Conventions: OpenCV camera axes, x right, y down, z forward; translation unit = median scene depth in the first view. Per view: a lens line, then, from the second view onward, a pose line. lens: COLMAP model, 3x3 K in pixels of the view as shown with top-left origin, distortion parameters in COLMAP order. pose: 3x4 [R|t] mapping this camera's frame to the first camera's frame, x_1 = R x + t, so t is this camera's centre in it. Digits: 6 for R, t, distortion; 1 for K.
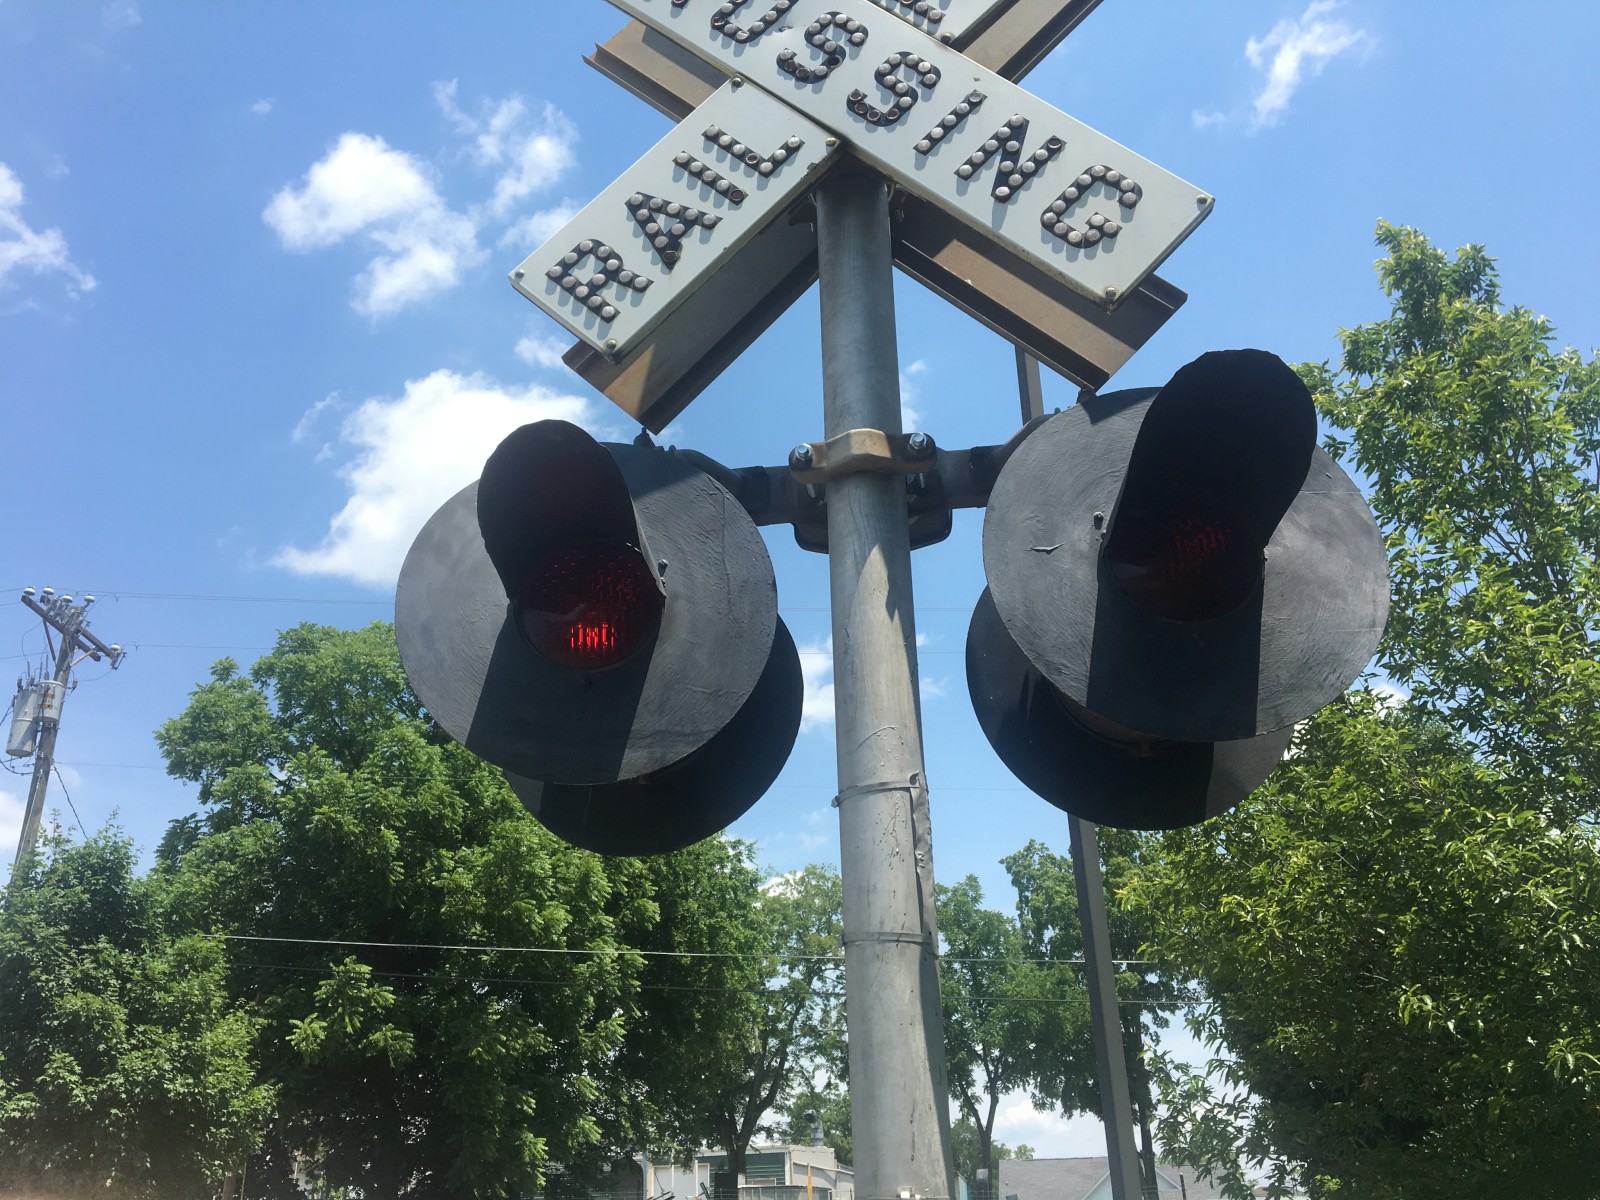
lens RADIAL K [[1462.2, 0, 735.8], [0, 1462.2, 601.1], [0, 0, 1]] dist [0.004811, -0.035494]
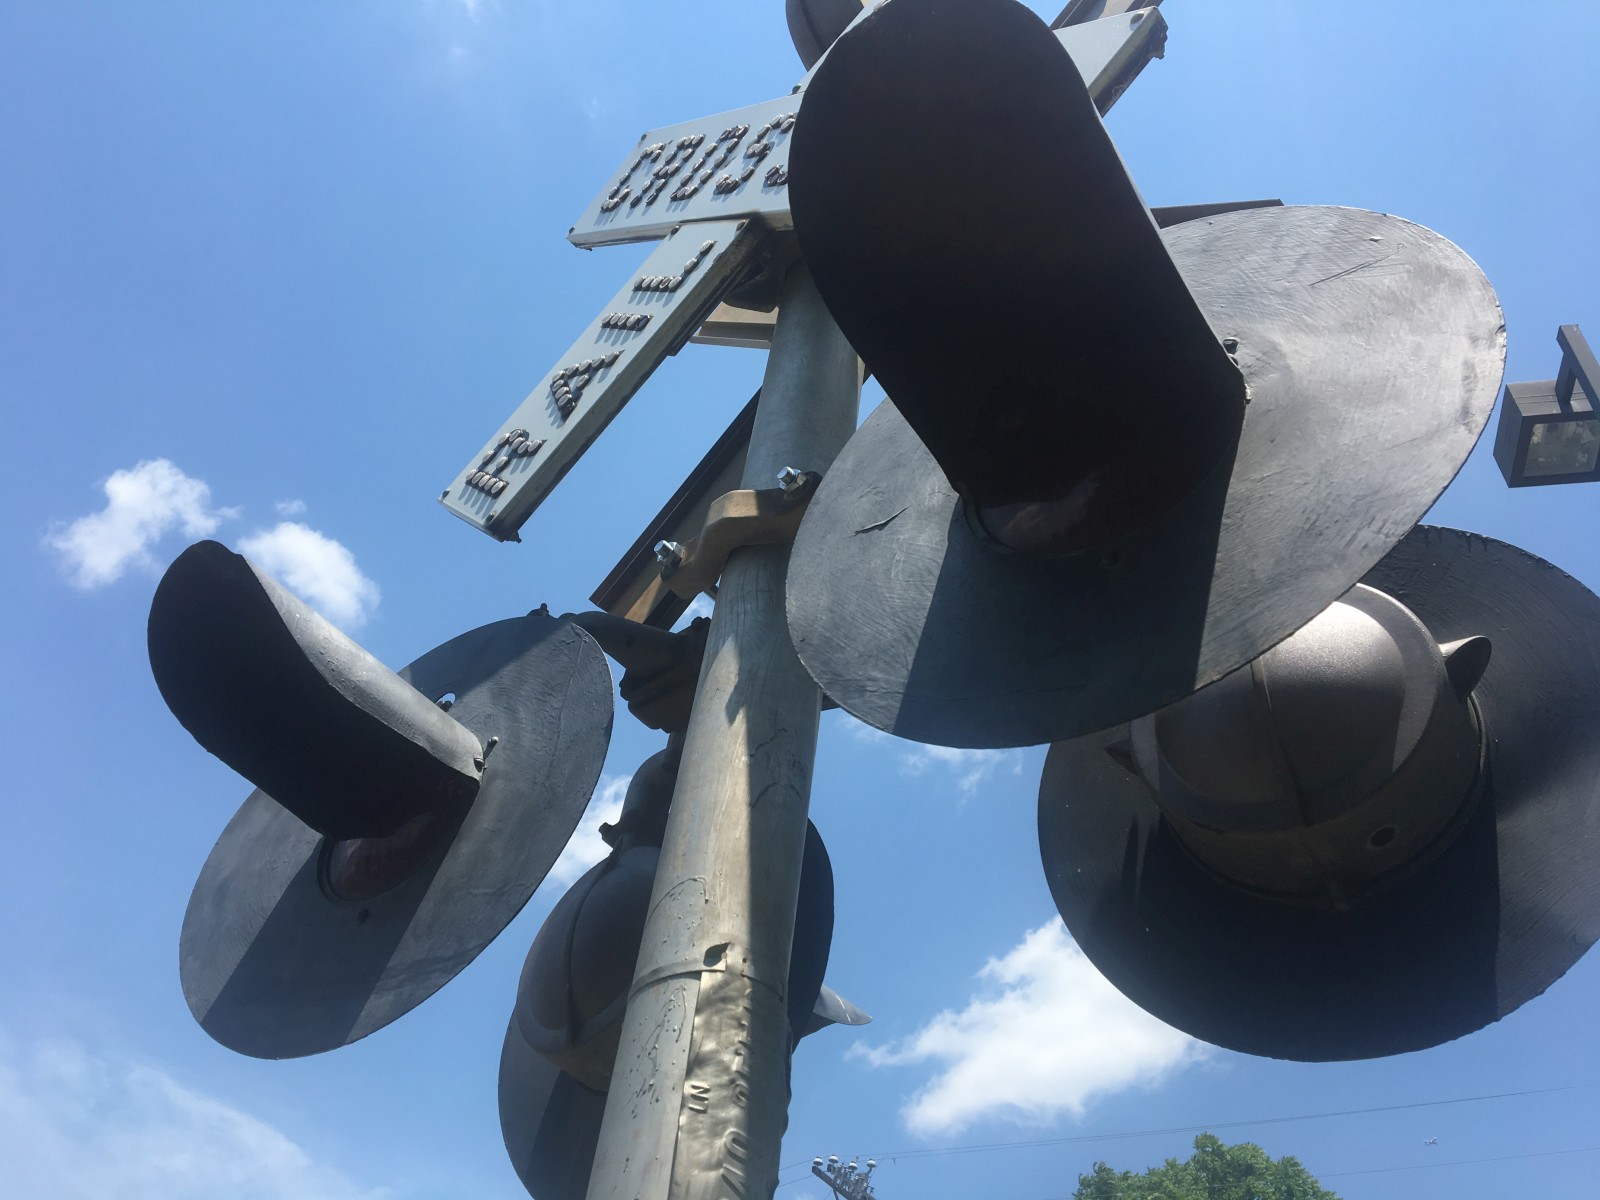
lens RADIAL K [[1366.1, 0, 800.0], [0, 1366.1, 600.0], [0, 0, 1]] dist [0.002668, -0.003093]
pose [[0.855228, -0.293652, -0.427029, 0.359490], [0.108134, 0.906954, -0.407113, 0.186221], [0.506845, 0.301999, 0.807406, 0.478194]]
